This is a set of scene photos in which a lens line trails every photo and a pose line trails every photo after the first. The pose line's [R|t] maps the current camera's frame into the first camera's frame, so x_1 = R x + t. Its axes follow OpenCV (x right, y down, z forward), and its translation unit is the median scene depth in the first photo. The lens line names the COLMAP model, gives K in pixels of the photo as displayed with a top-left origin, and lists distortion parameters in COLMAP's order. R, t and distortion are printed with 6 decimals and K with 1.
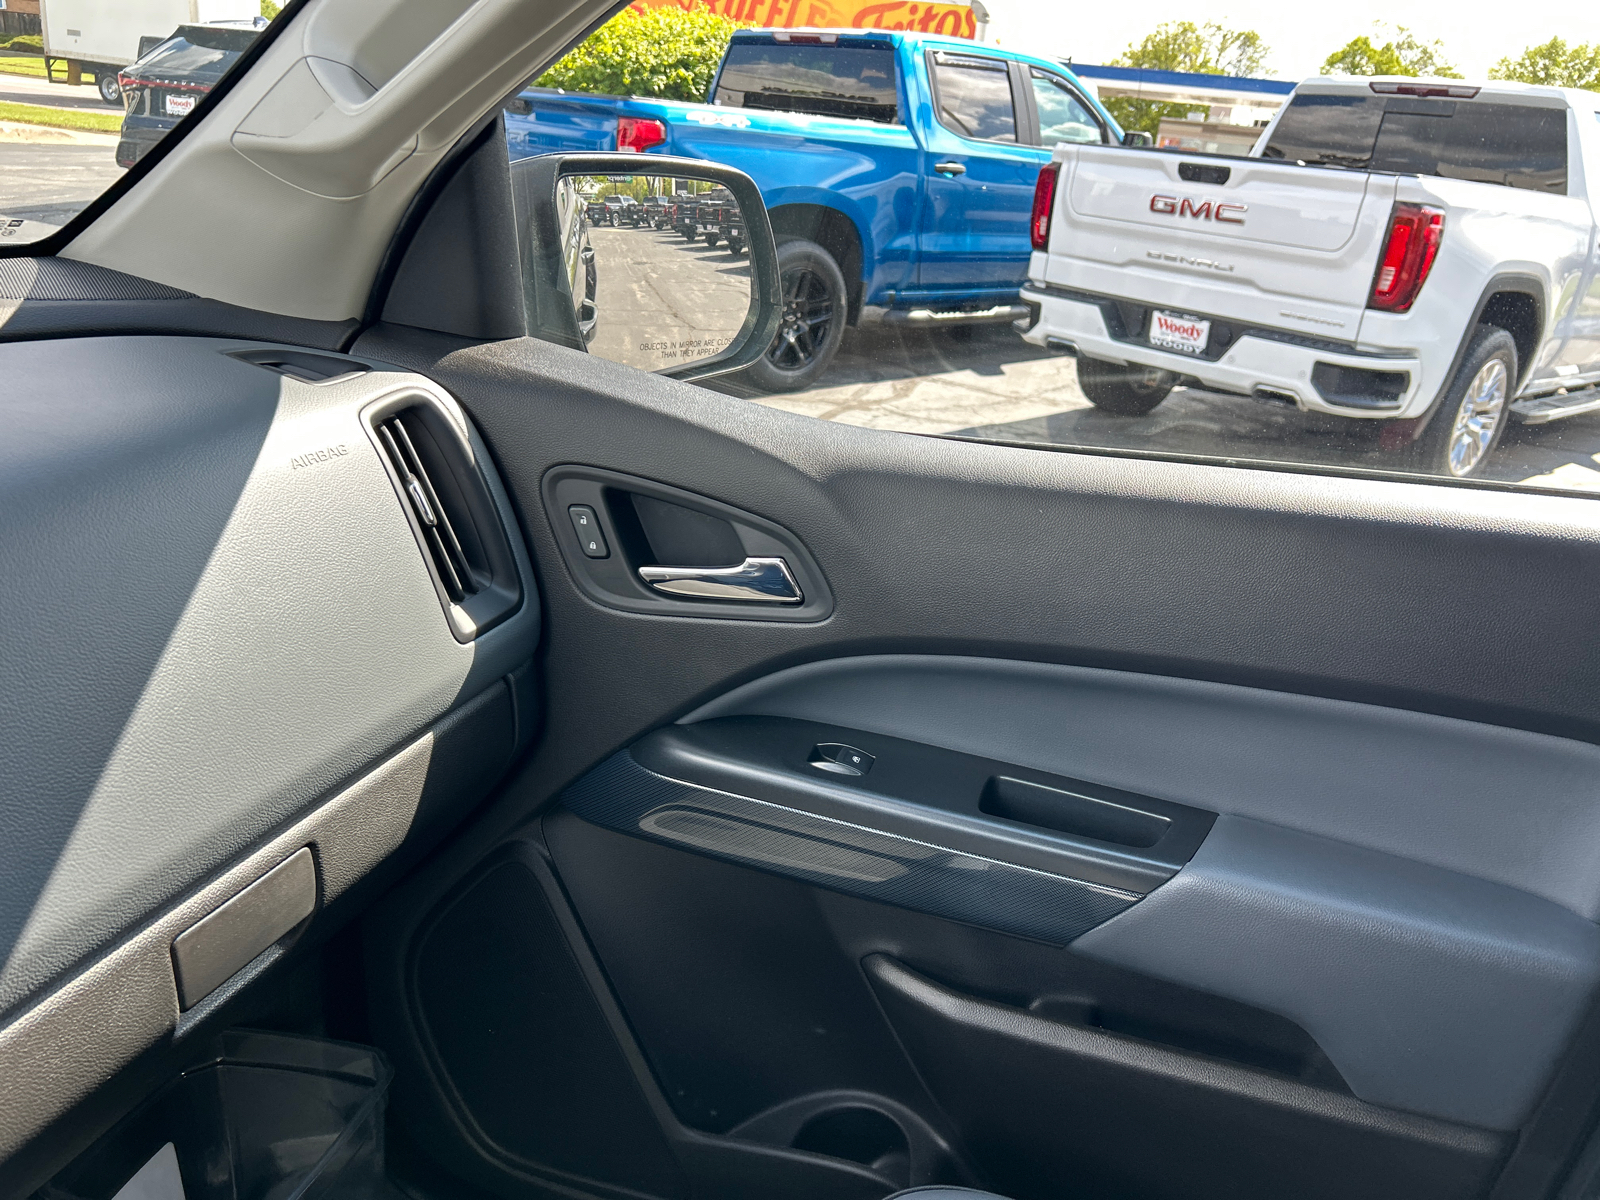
lens RADIAL K [[1208.8, 0, 798.9], [0, 1208.8, 594.2], [0, 0, 1]] dist [0.034054, -0.035554]
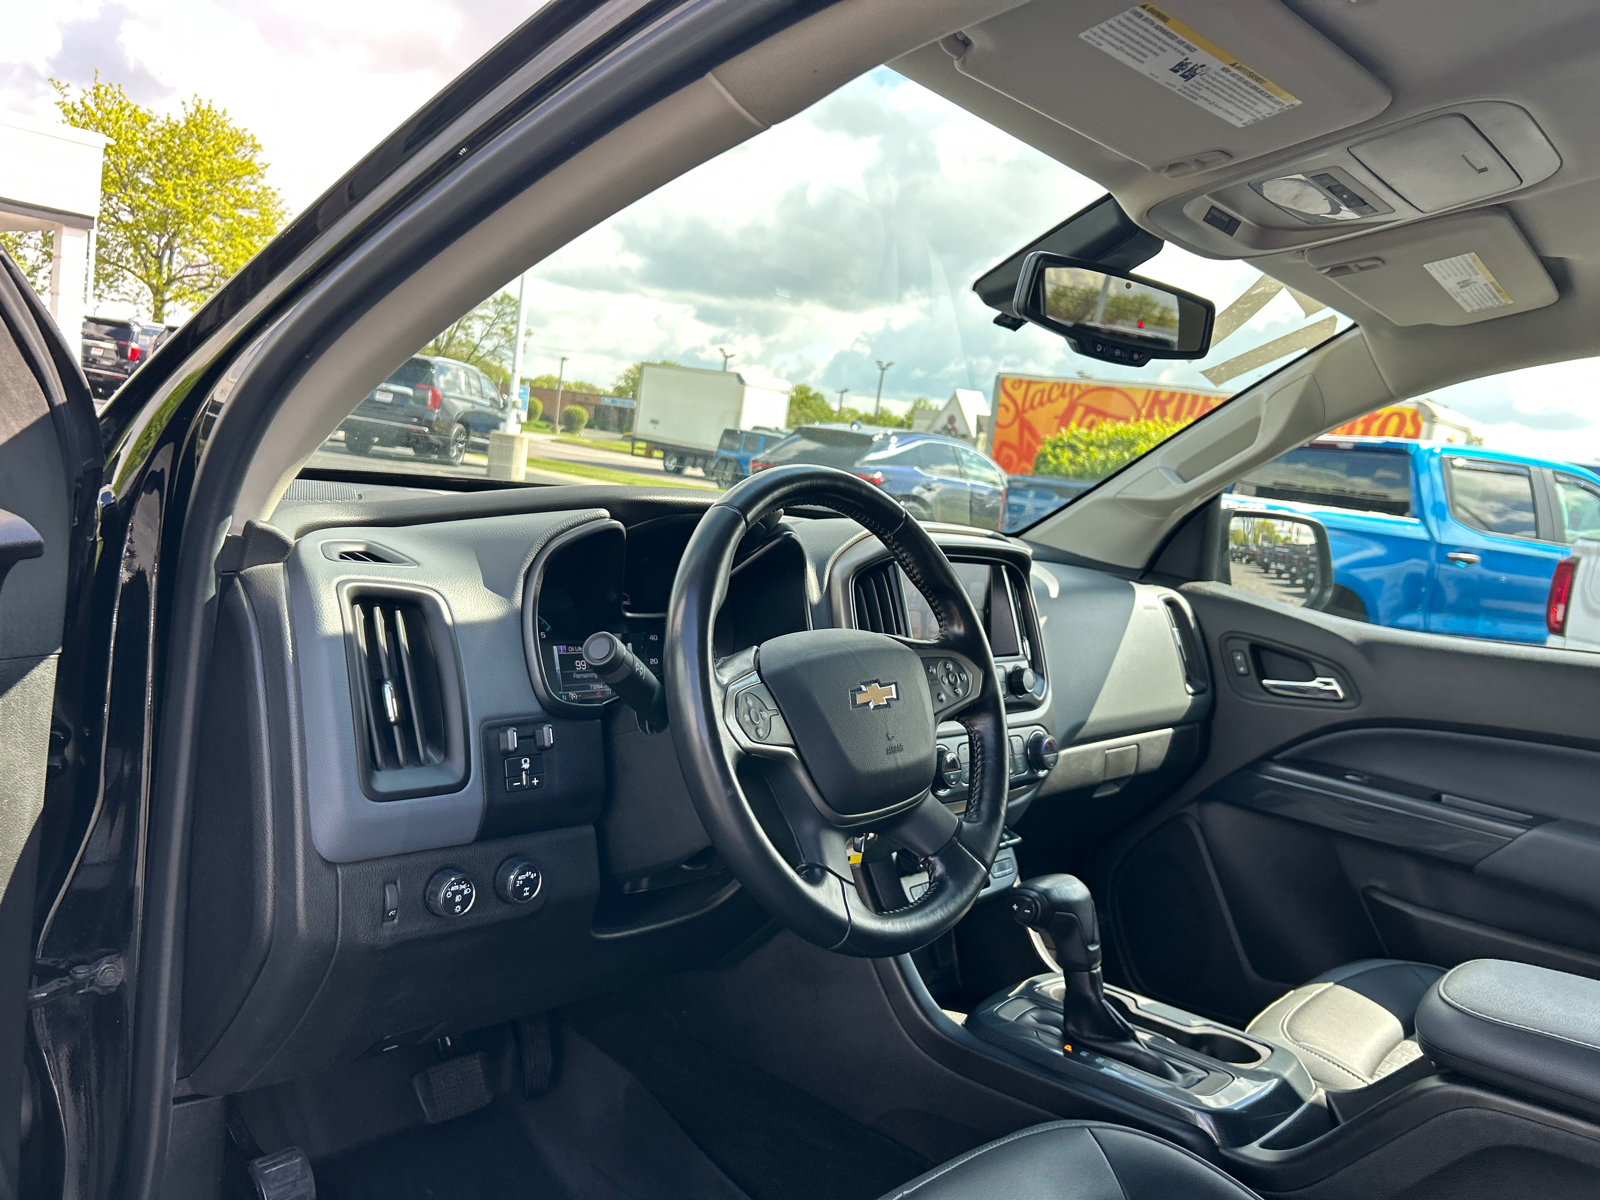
lens RADIAL K [[1202.0, 0, 795.7], [0, 1202.0, 614.5], [0, 0, 1]] dist [0.042062, -0.056450]
pose [[0.922608, 0.074436, -0.378488, -0.009537], [-0.176715, 0.953744, -0.243194, 0.056261], [0.342879, 0.291258, 0.893086, -0.130446]]
